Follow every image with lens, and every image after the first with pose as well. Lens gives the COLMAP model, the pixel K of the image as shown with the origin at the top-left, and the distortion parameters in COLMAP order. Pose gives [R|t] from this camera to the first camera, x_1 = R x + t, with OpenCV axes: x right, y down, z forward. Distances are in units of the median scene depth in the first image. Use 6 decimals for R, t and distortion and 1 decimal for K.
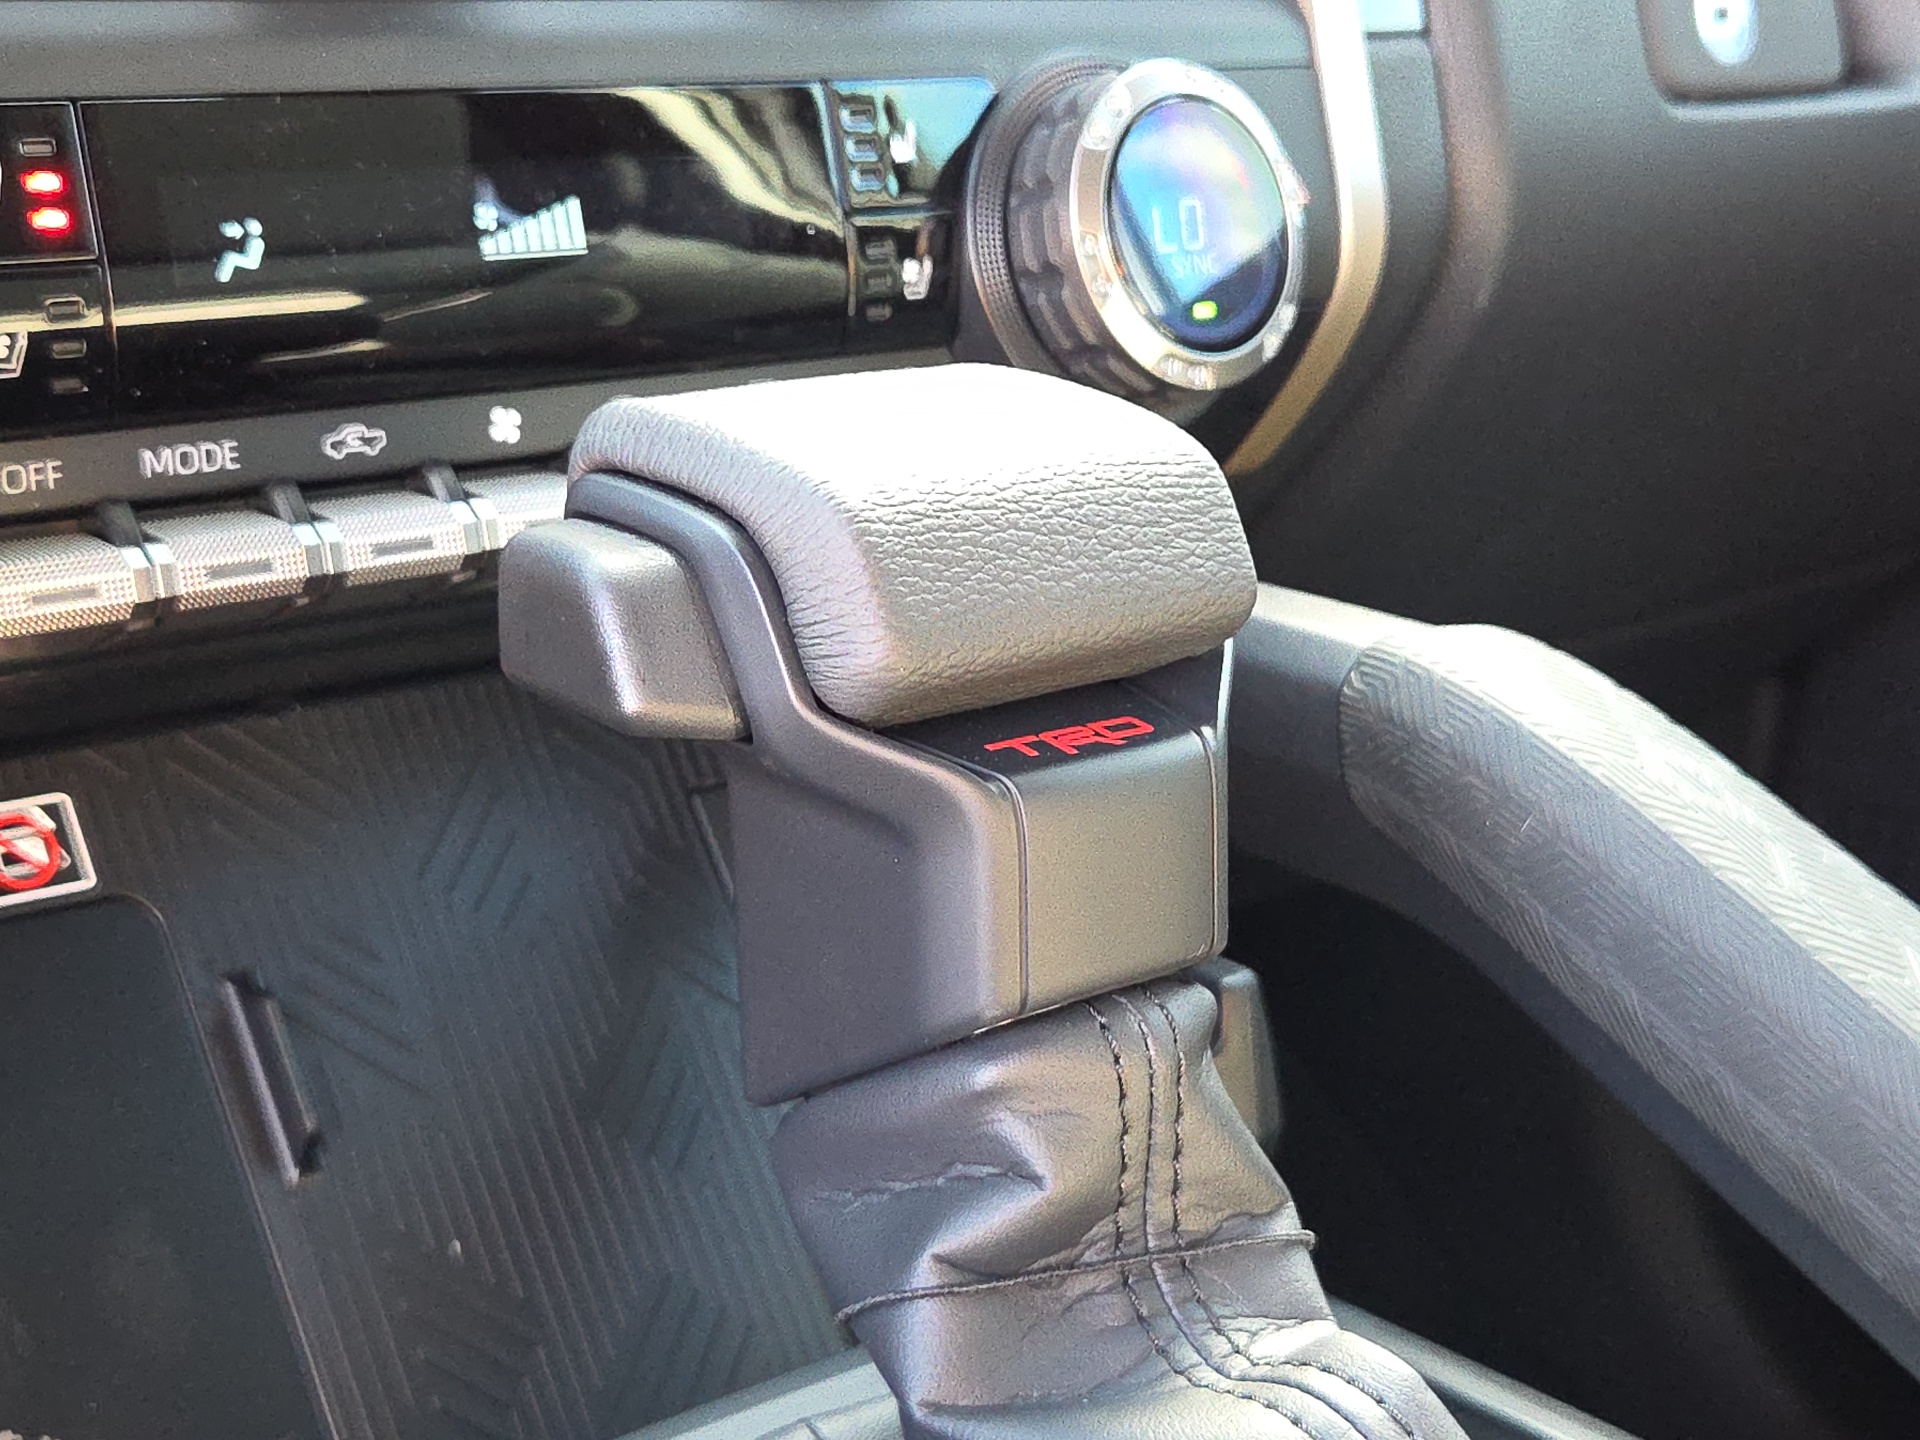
lens RADIAL K [[2998.7, 0, 960.0], [0, 2998.7, 720.0], [0, 0, 1]] dist [0.146567, -0.593102]
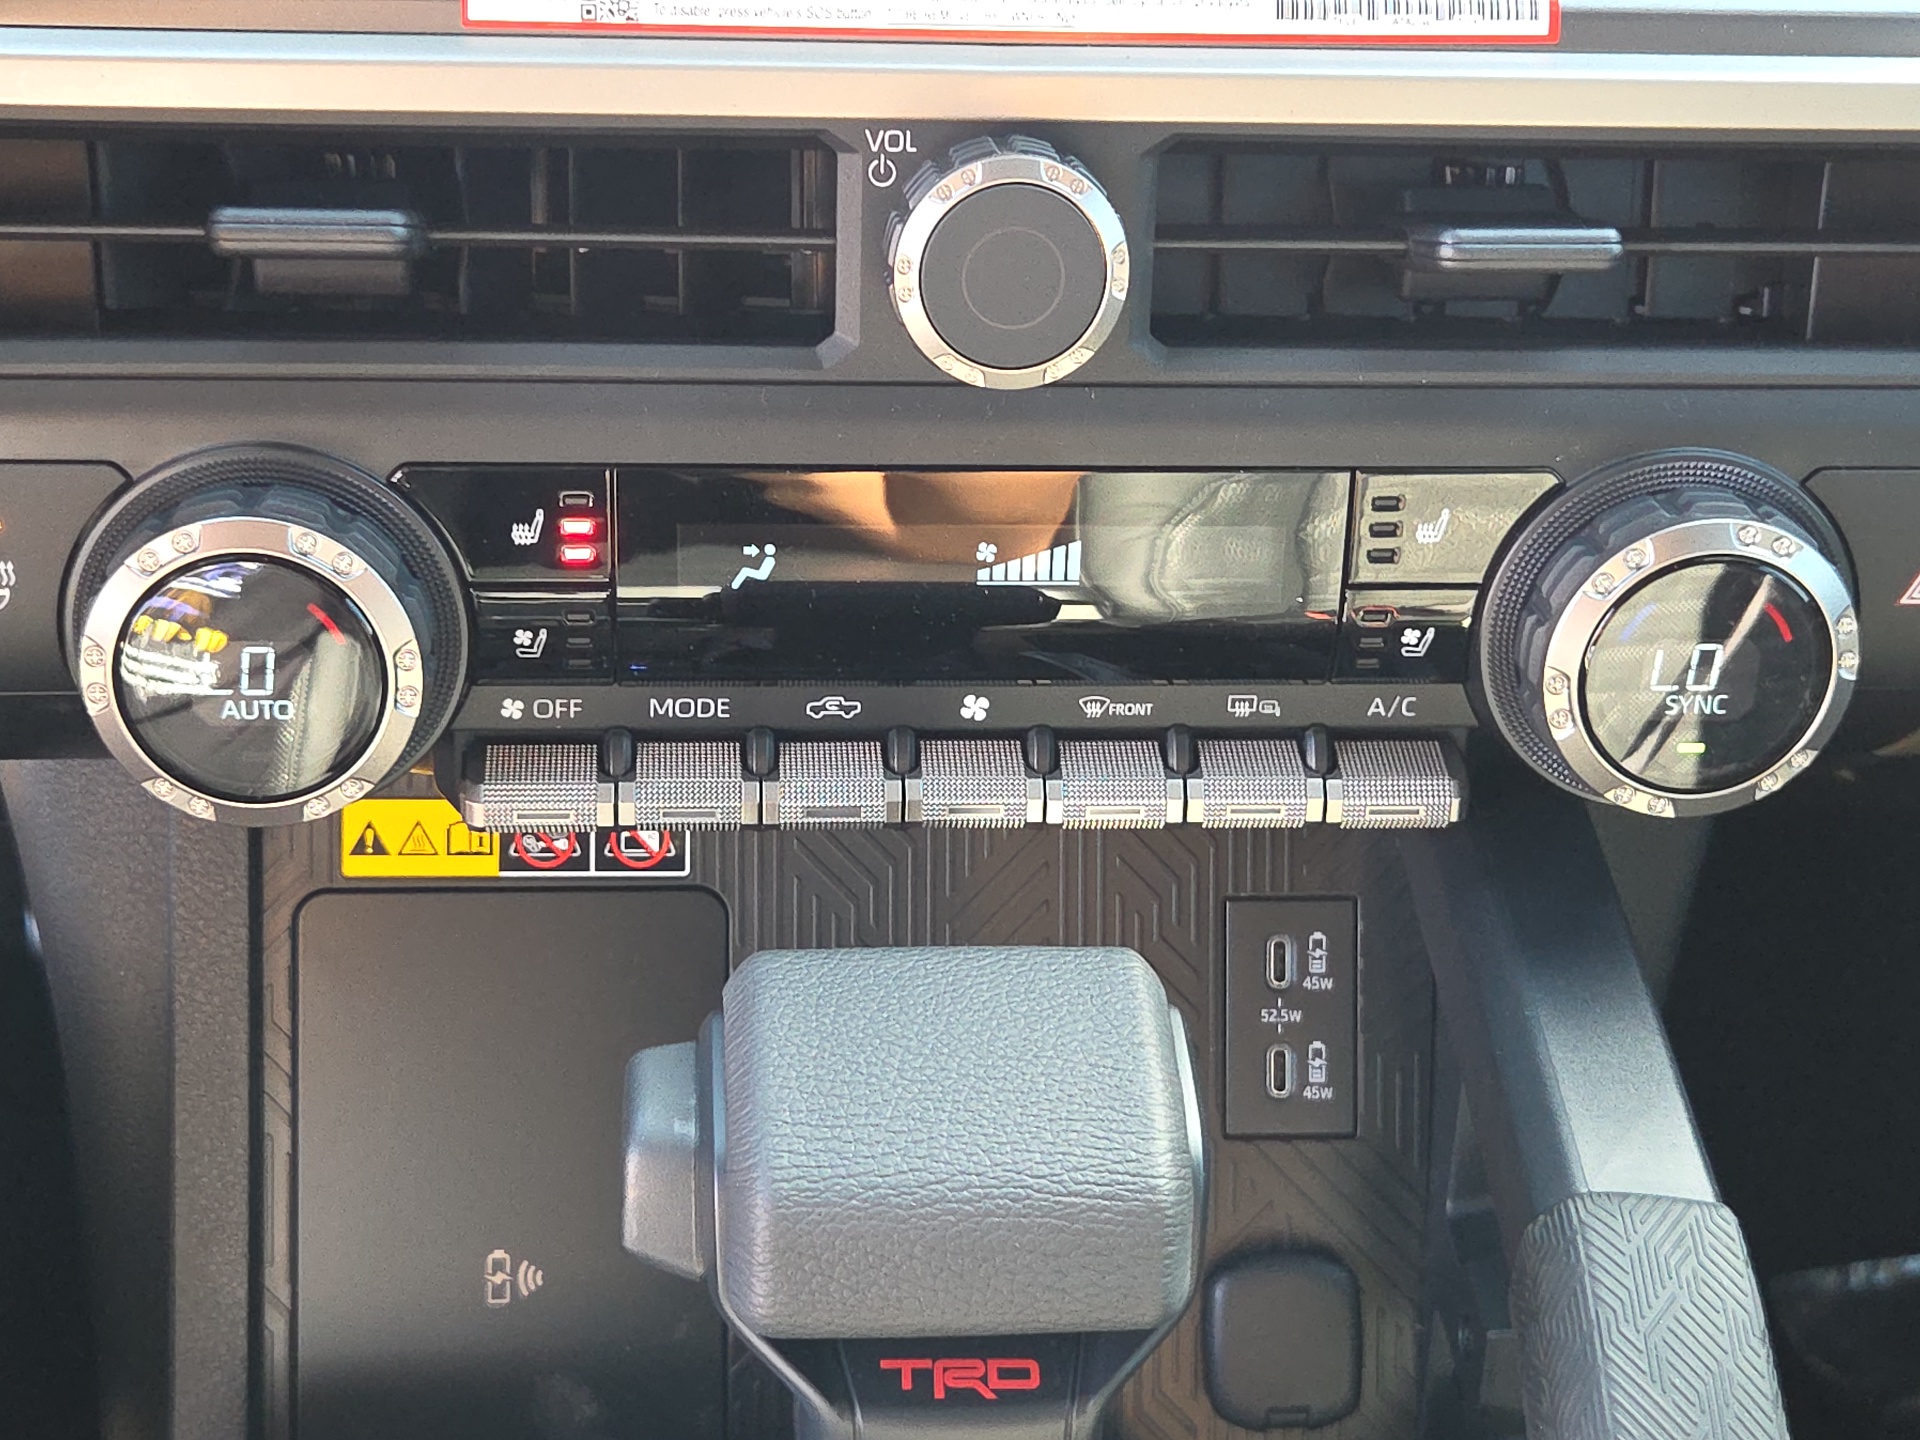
lens RADIAL K [[2998.7, 0, 960.0], [0, 2998.7, 720.0], [0, 0, 1]] dist [0.146567, -0.593102]
pose [[0.796724, 0.384832, -0.465977, 0.430347], [-0.193658, 0.892961, 0.406345, -0.616066], [0.572474, -0.233505, 0.785970, 0.057694]]
